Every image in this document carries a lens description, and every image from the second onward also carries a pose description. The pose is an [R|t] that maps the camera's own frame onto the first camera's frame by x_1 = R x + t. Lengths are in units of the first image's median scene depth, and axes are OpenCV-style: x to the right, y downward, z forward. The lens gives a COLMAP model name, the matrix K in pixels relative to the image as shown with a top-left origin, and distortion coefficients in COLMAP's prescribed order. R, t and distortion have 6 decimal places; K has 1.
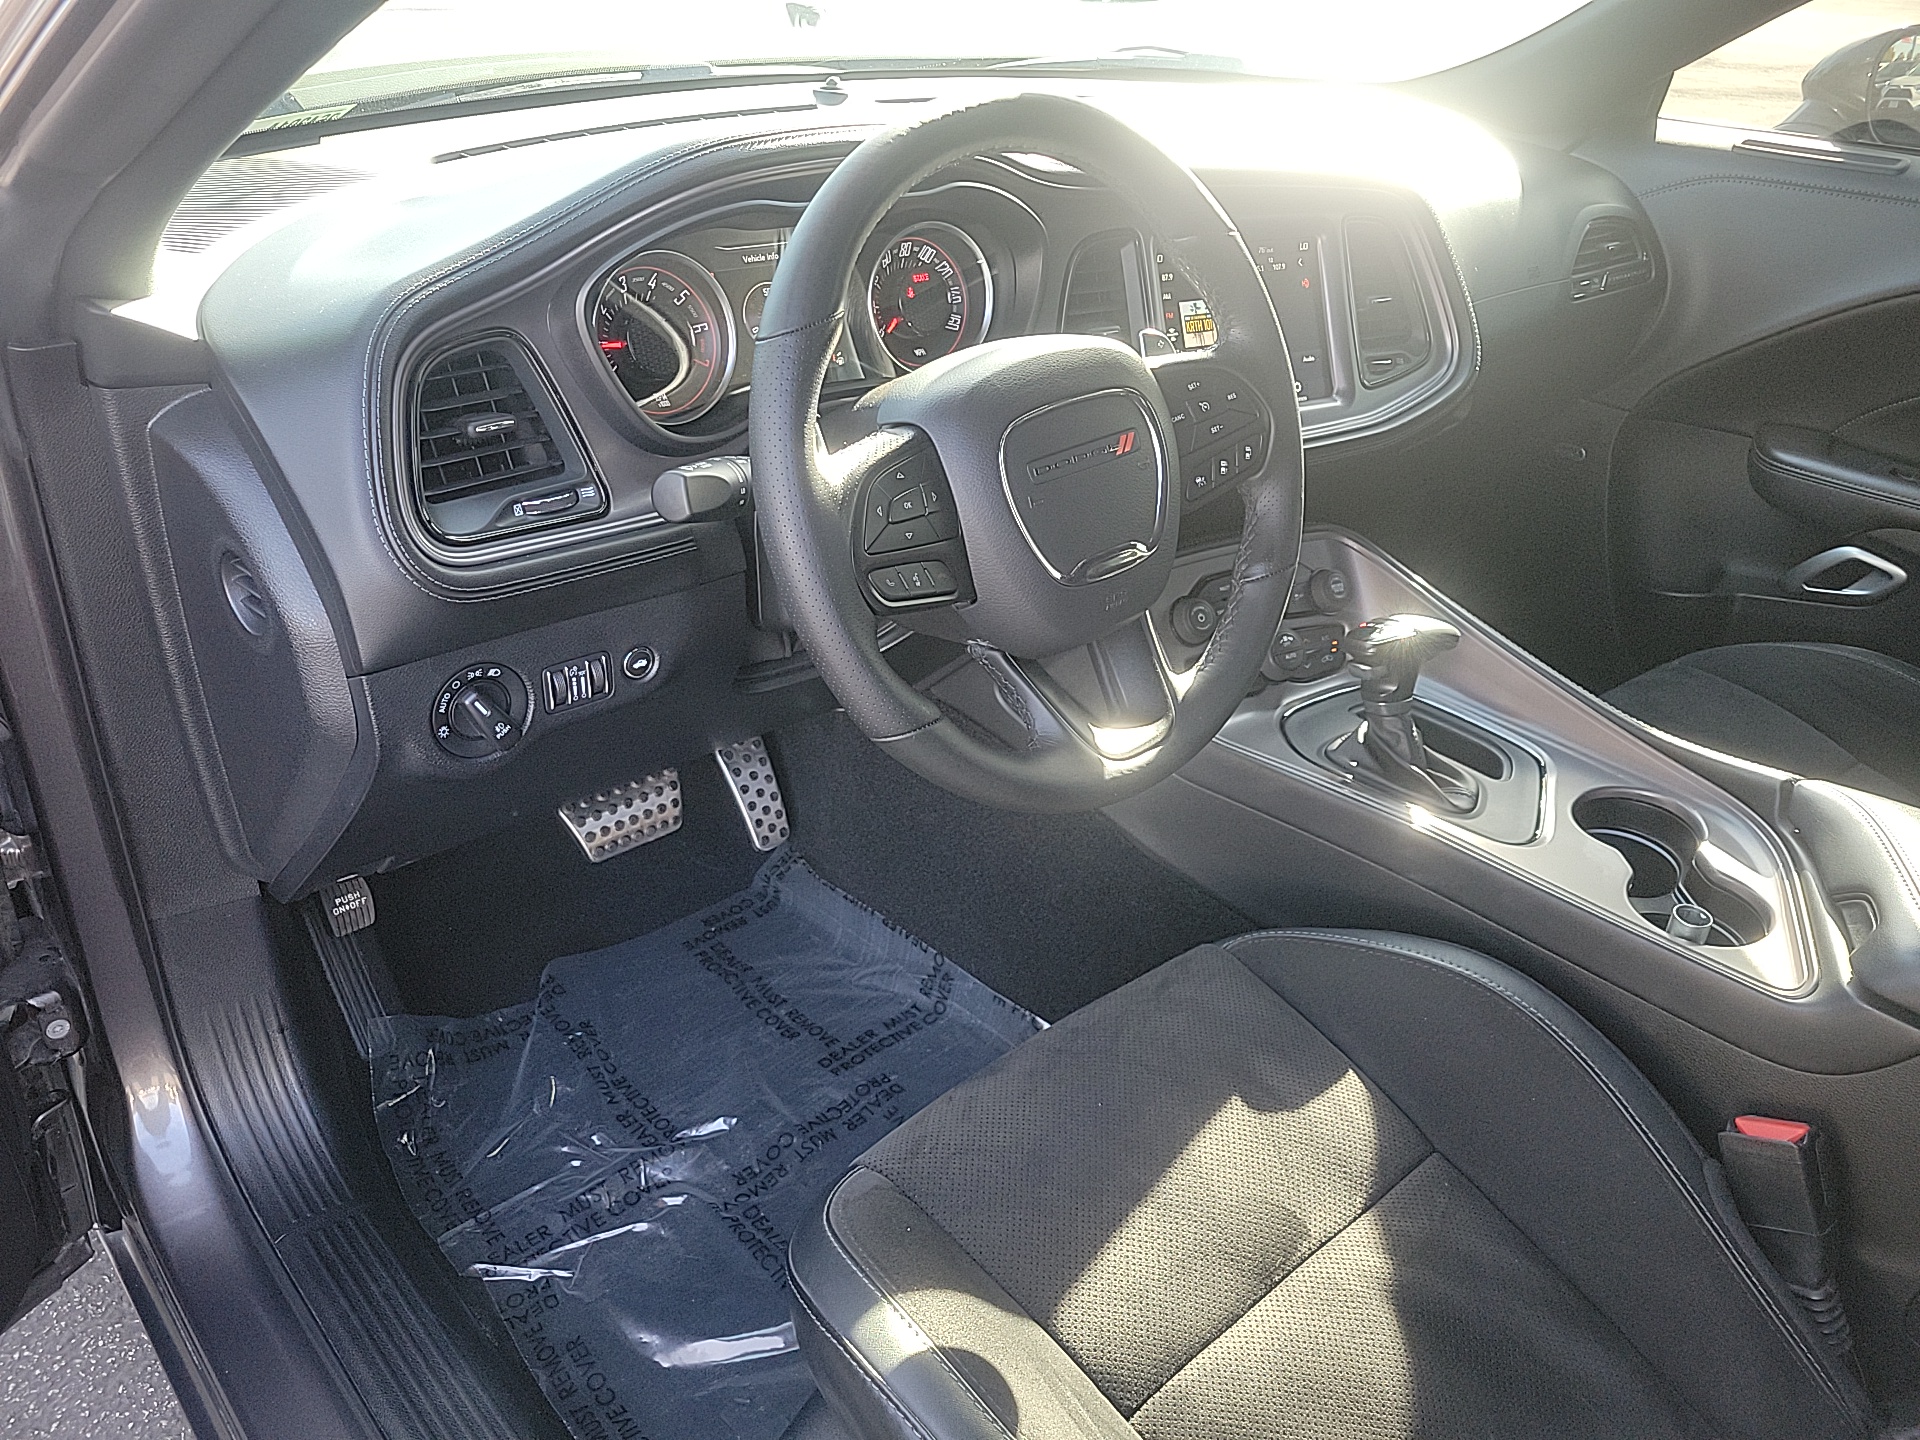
lens RADIAL K [[1448.8, 0, 955.0], [0, 1448.8, 727.1], [0, 0, 1]] dist [0.027845, -0.019991]
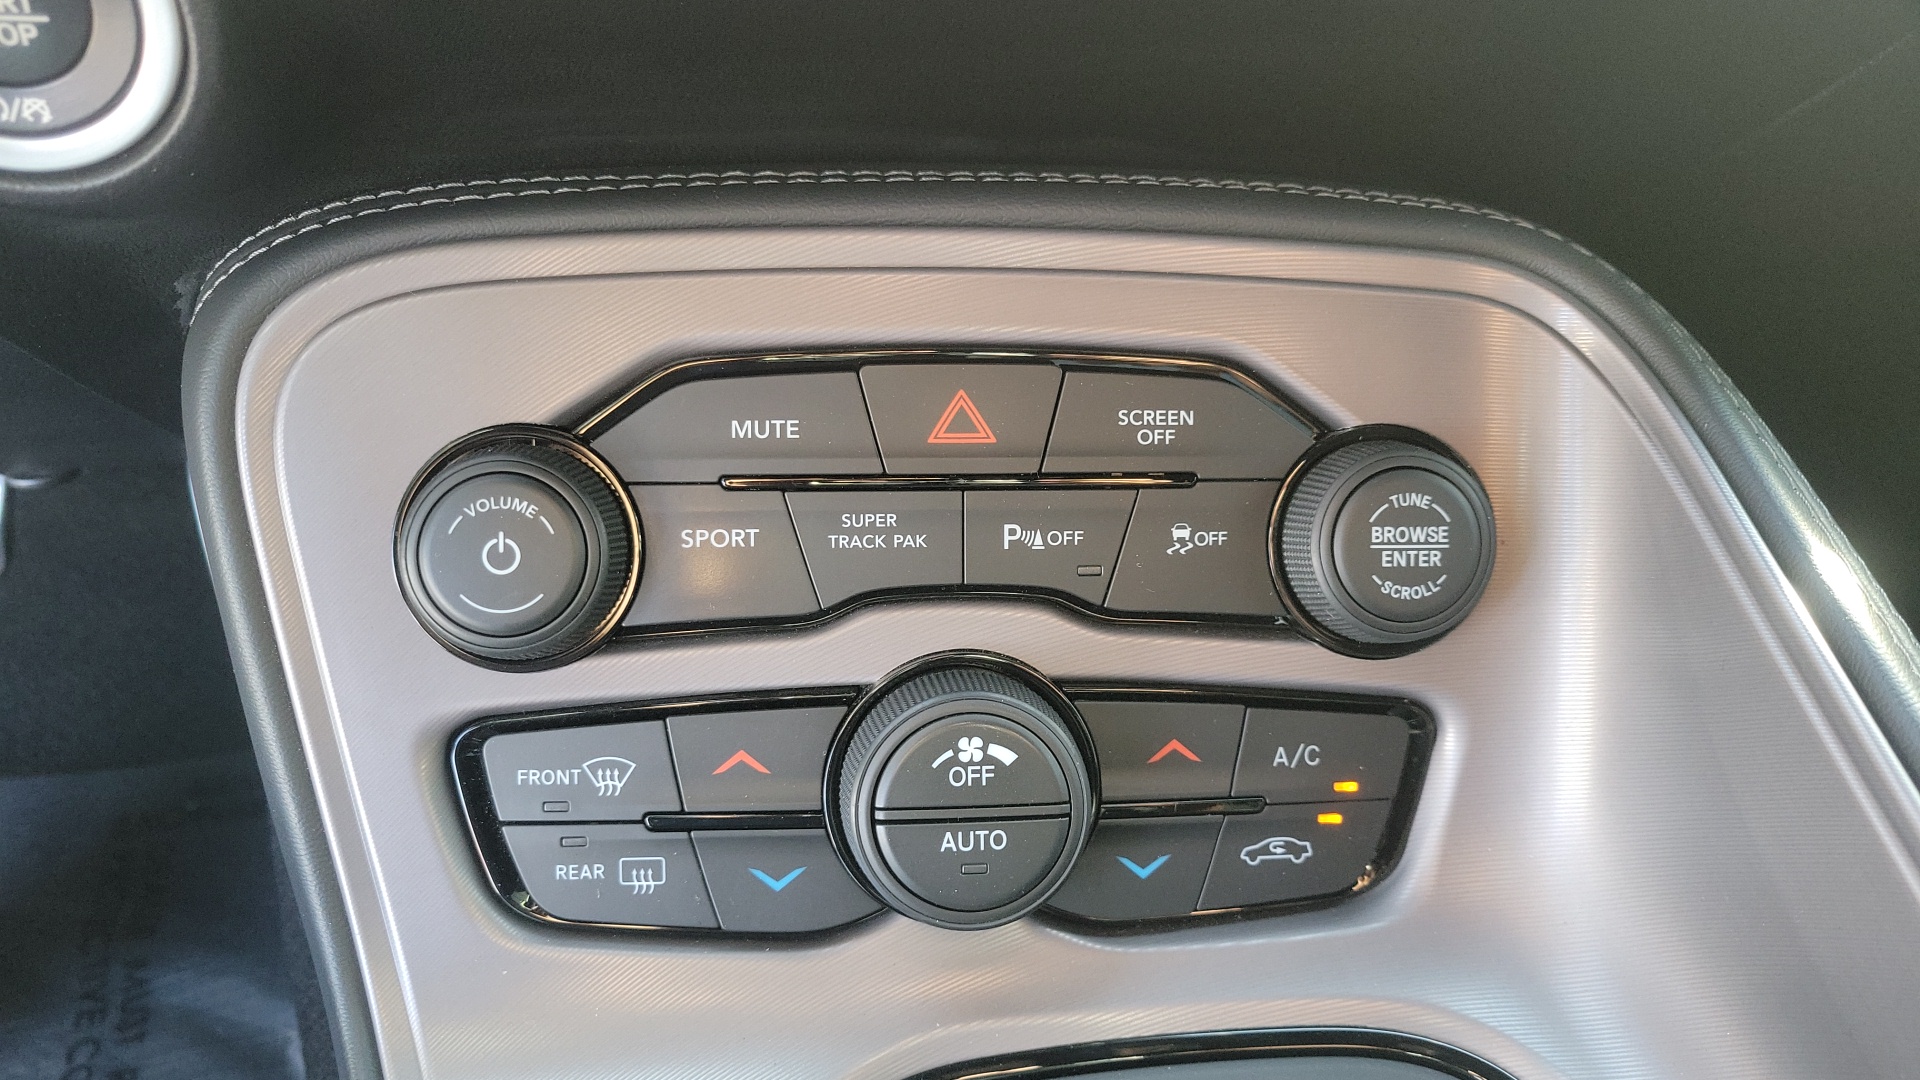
lens RADIAL K [[1482.3, 0, 955.3], [0, 1482.3, 519.8], [0, 0, 1]] dist [0.005798, 0.007879]
pose [[0.892977, 0.258758, -0.368290, 0.295605], [-0.210865, 0.963387, 0.165595, -0.125563], [0.397654, -0.070213, 0.914845, 0.825997]]
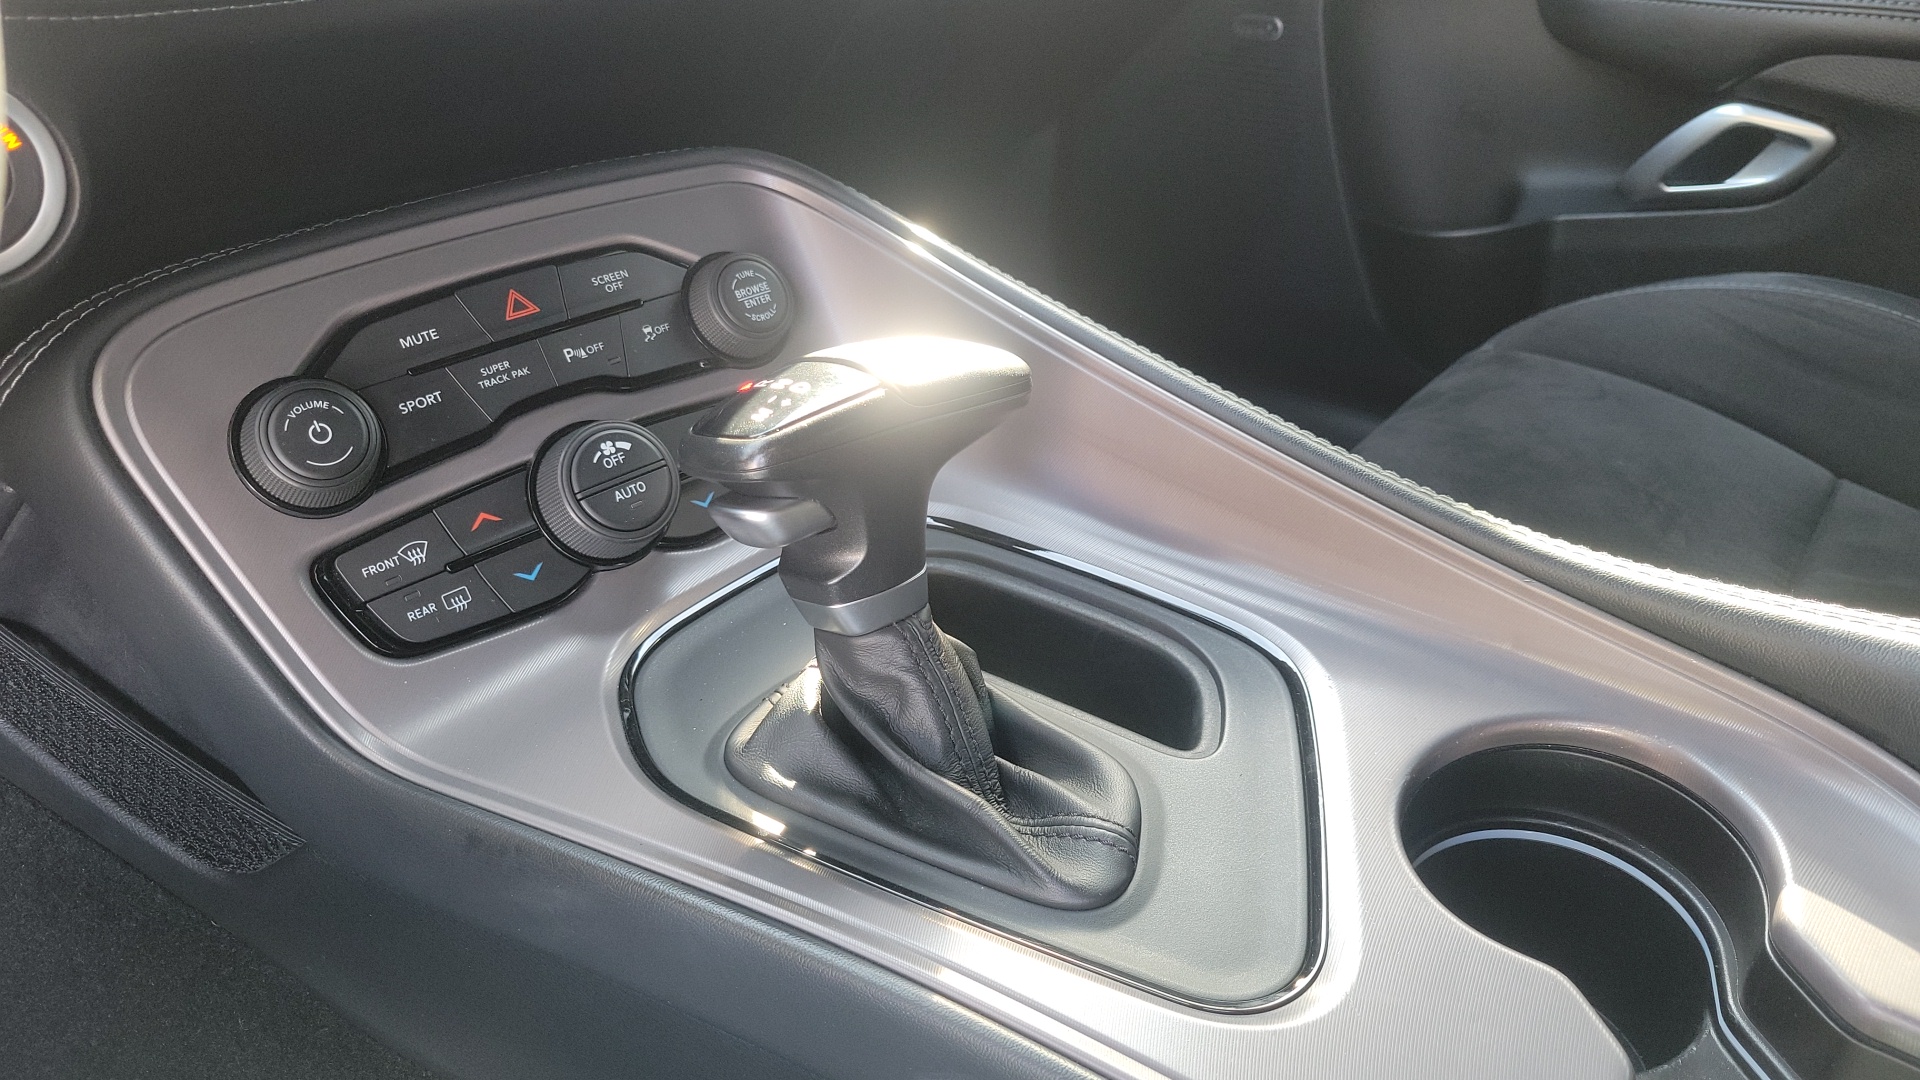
lens RADIAL K [[1482.3, 0, 973.8], [0, 1482.3, 540.6], [0, 0, 1]] dist [0.005798, 0.007879]
pose [[0.971848, -0.174227, 0.158610, 0.257648], [0.169305, 0.984575, 0.044139, -0.038690], [-0.163854, -0.016043, 0.986354, 0.612985]]
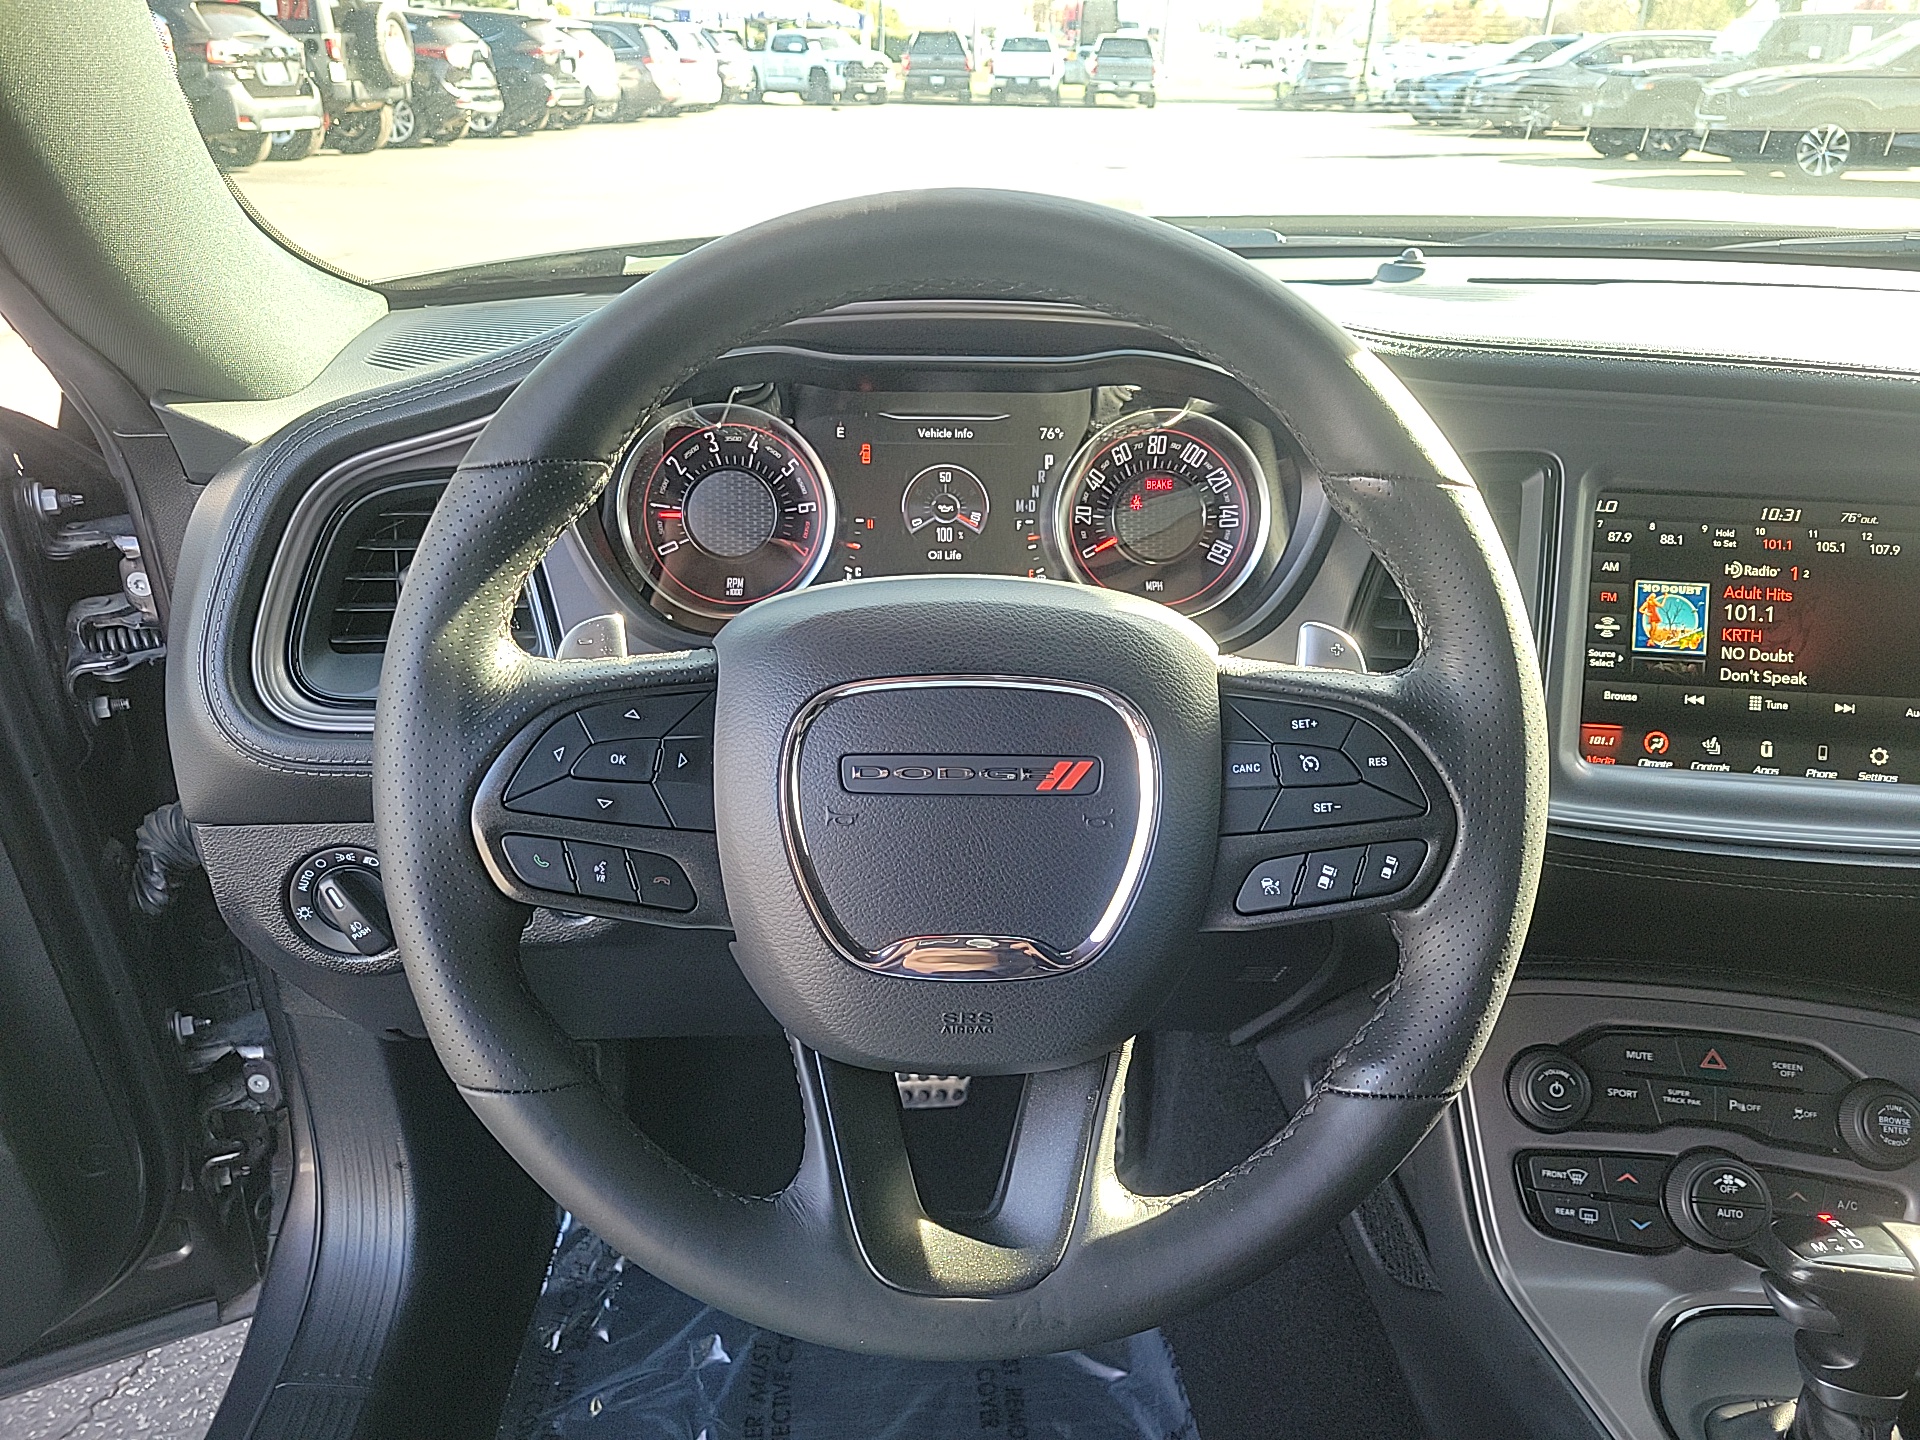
lens RADIAL K [[1448.8, 0, 963.0], [0, 1448.8, 721.3], [0, 0, 1]] dist [0.027845, -0.019991]
pose [[0.782135, 0.207809, -0.587435, 0.294452], [-0.286714, 0.957043, -0.043182, -0.122679], [0.553227, 0.202200, 0.808119, 0.347576]]
